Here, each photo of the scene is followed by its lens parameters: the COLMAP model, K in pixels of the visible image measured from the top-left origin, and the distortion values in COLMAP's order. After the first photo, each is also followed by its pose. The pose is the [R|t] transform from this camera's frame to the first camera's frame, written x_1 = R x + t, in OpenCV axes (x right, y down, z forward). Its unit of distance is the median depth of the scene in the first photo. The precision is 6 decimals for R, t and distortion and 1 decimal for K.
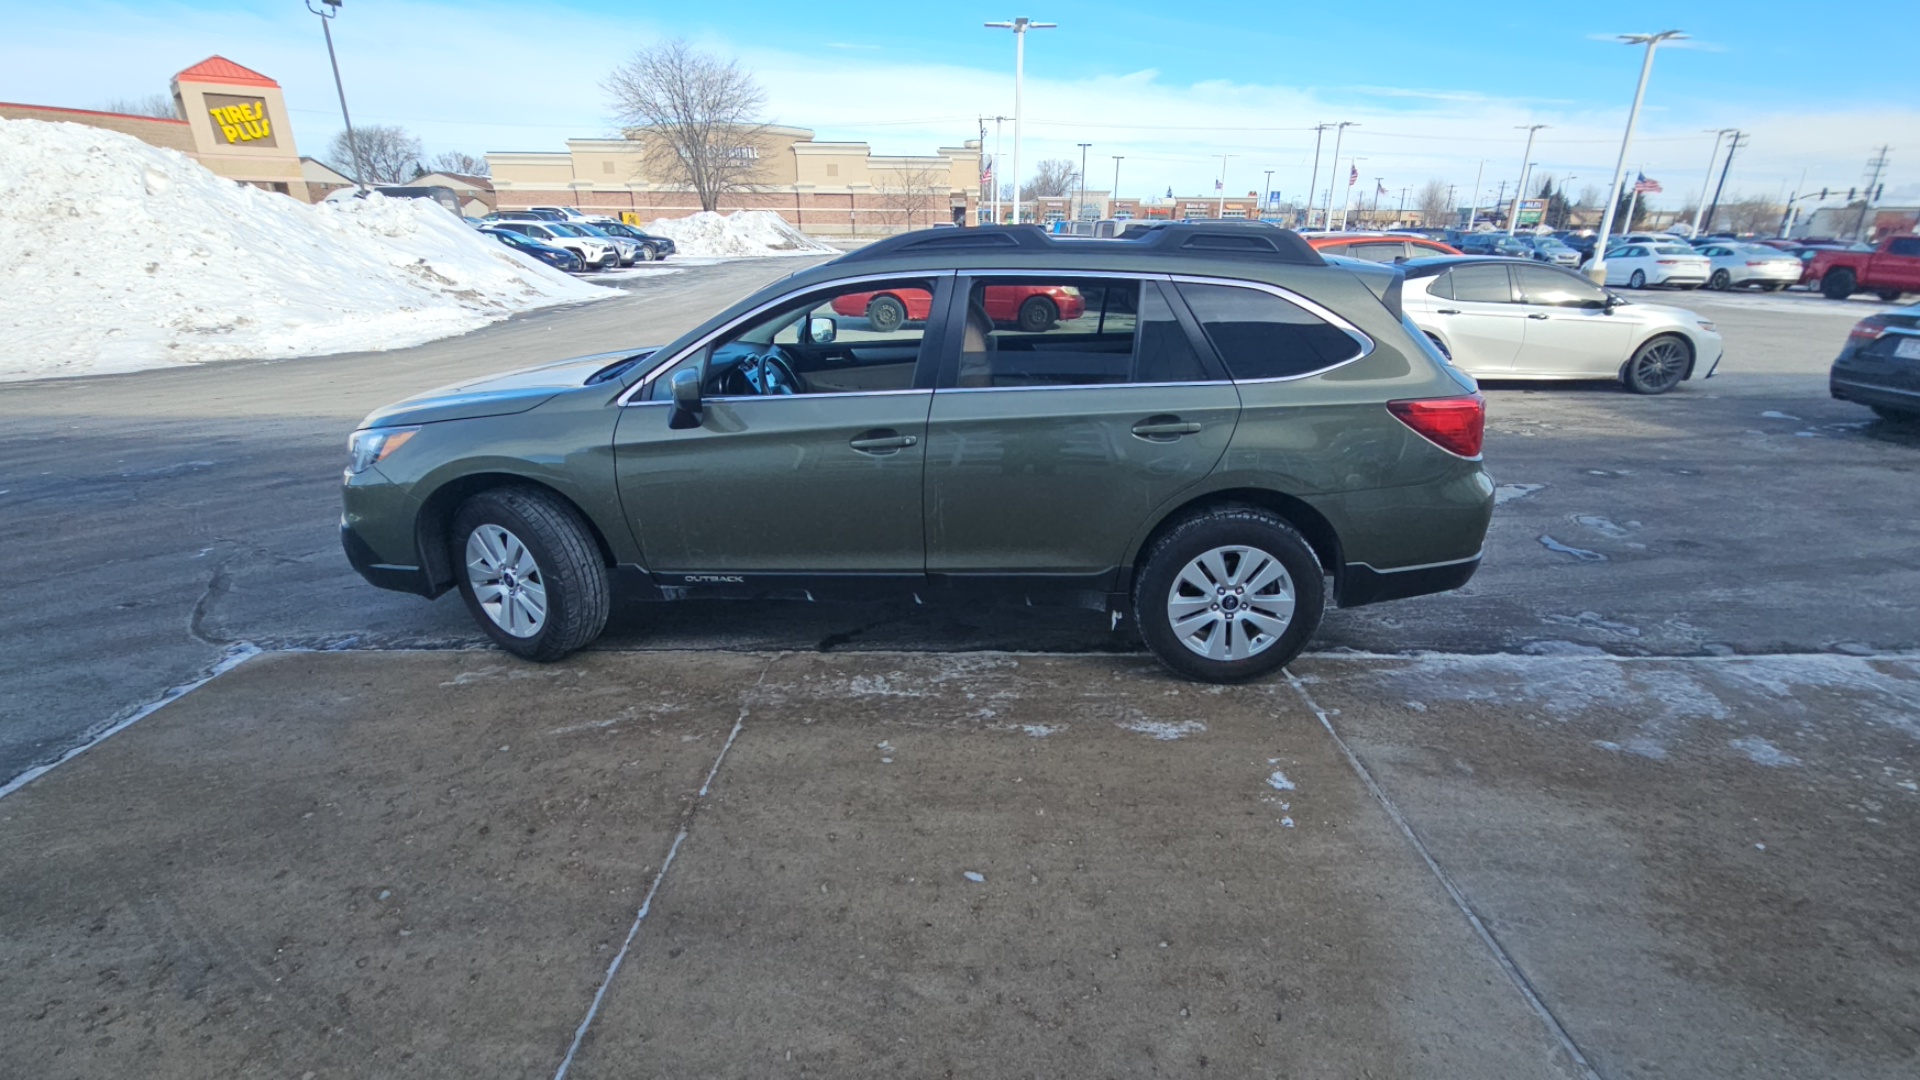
lens RADIAL K [[849.9, 0, 982.5], [0, 849.9, 545.2], [0, 0, 1]] dist [0.000836, -0.000257]
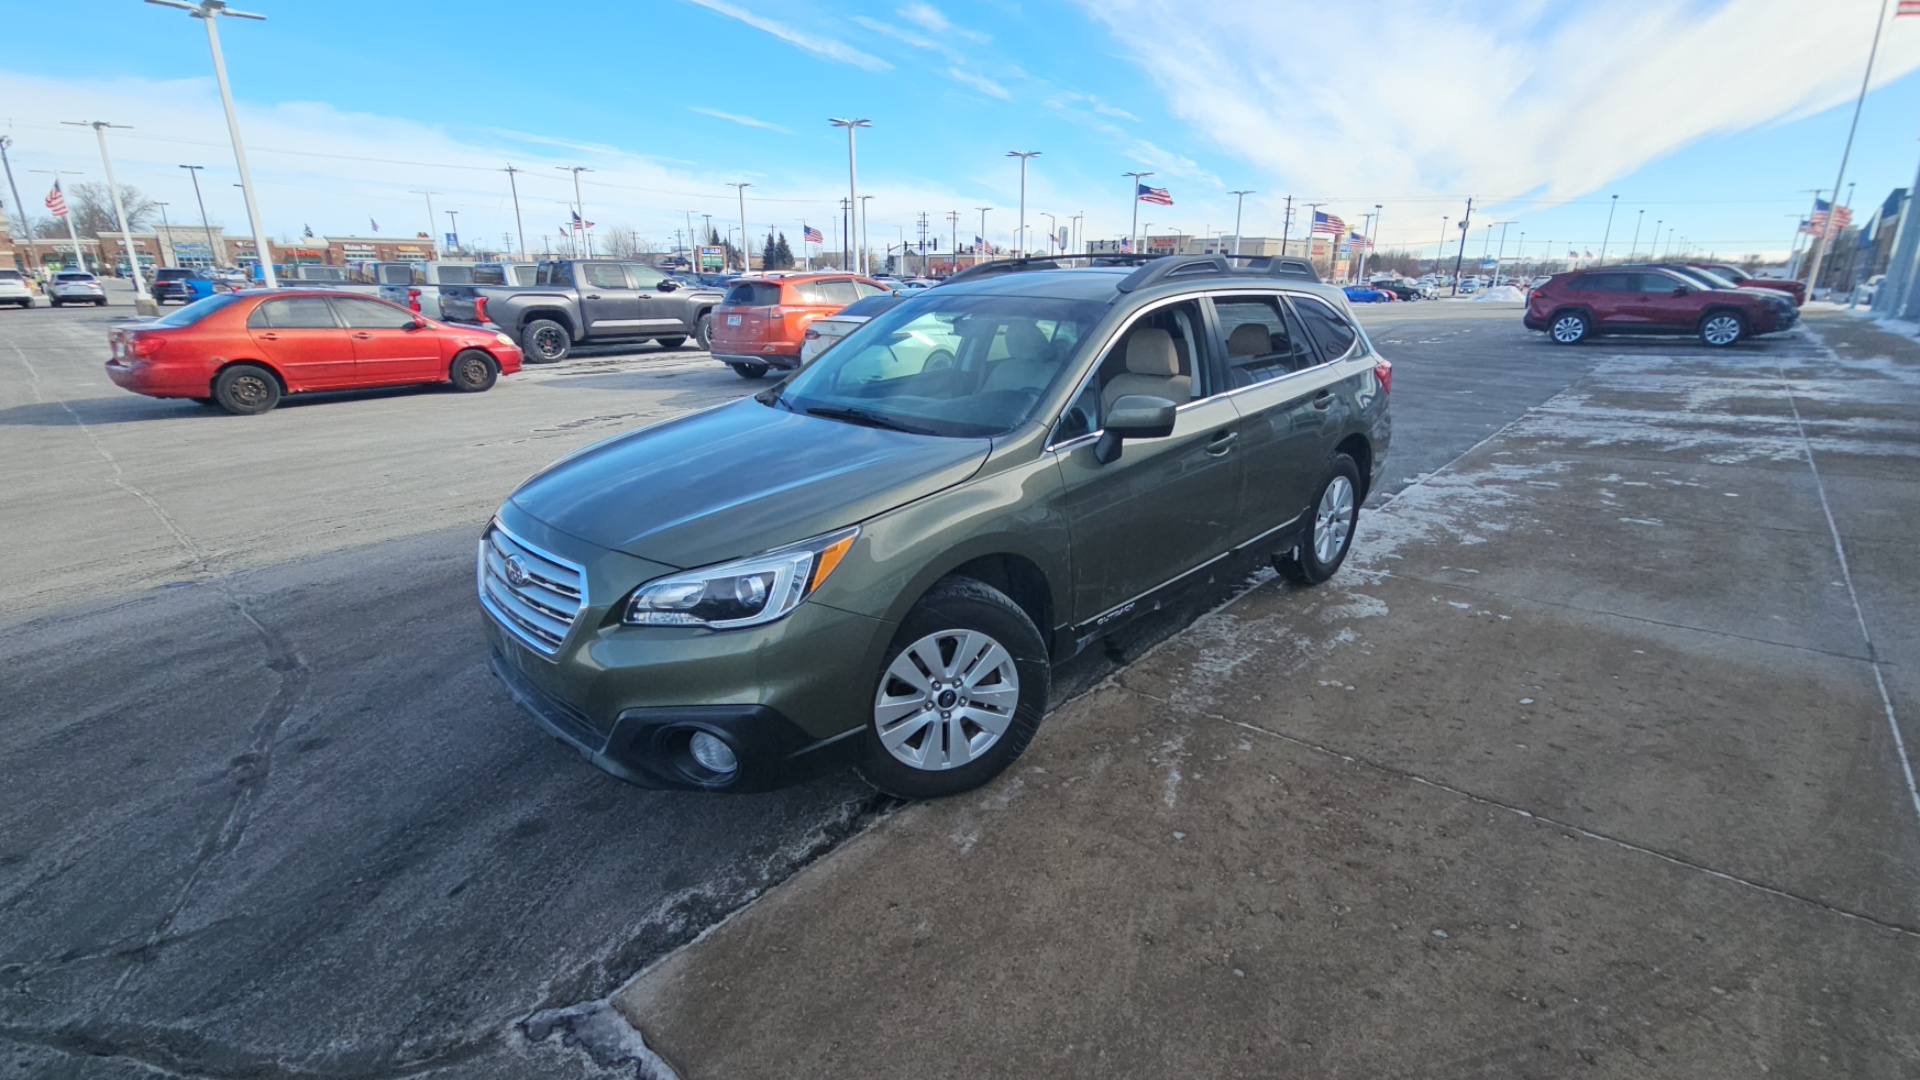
lens RADIAL K [[849.9, 0, 979.8], [0, 849.9, 542.2], [0, 0, 1]] dist [0.000836, -0.000257]
pose [[0.659455, -0.234870, 0.714111, -0.919475], [0.269532, 0.960654, 0.067056, -0.122287], [-0.701763, 0.148255, 0.696813, 0.357783]]
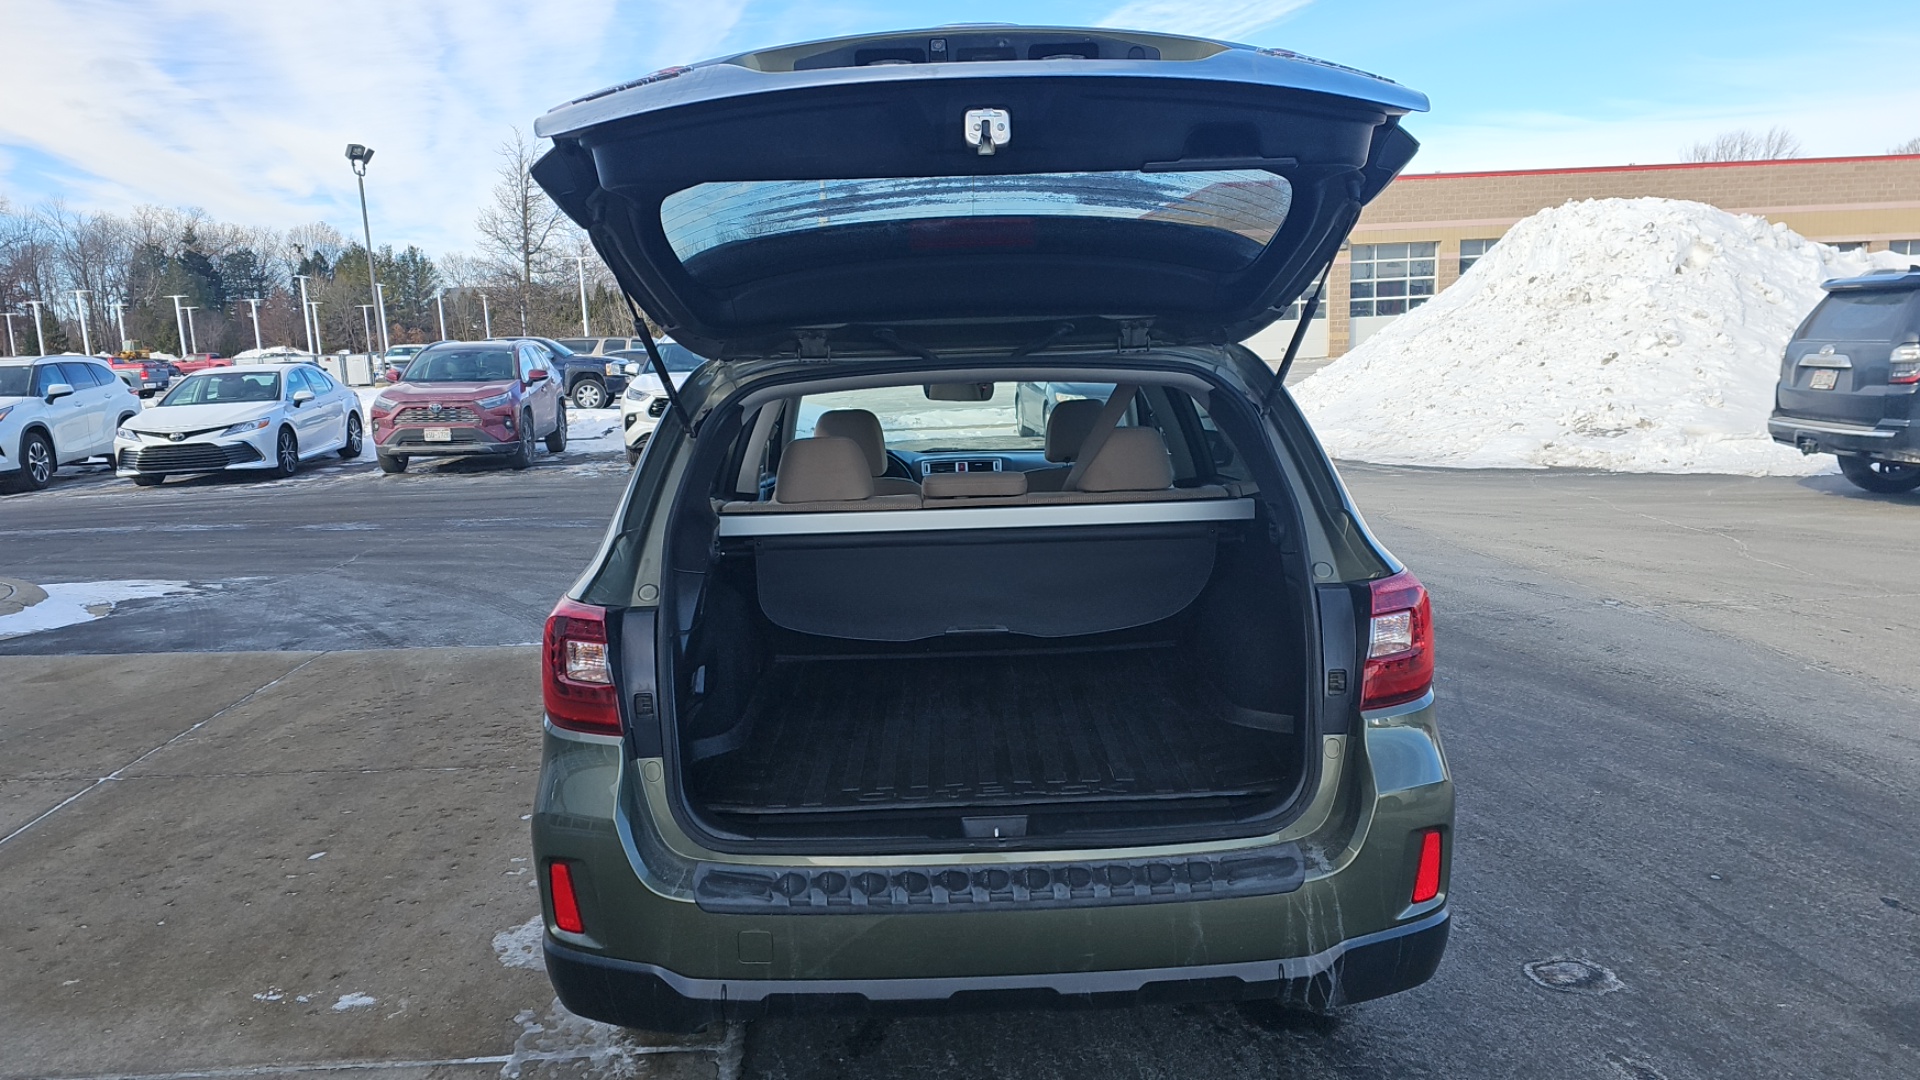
lens RADIAL K [[1366.9, 0, 966.9], [0, 1366.9, 552.4], [0, 0, 1]] dist [0.064299, -0.035567]
pose [[0.073662, 0.145582, -0.986600, 1.083668], [-0.320153, 0.940377, 0.114858, -0.289835], [0.944498, 0.307403, 0.115879, 0.871674]]
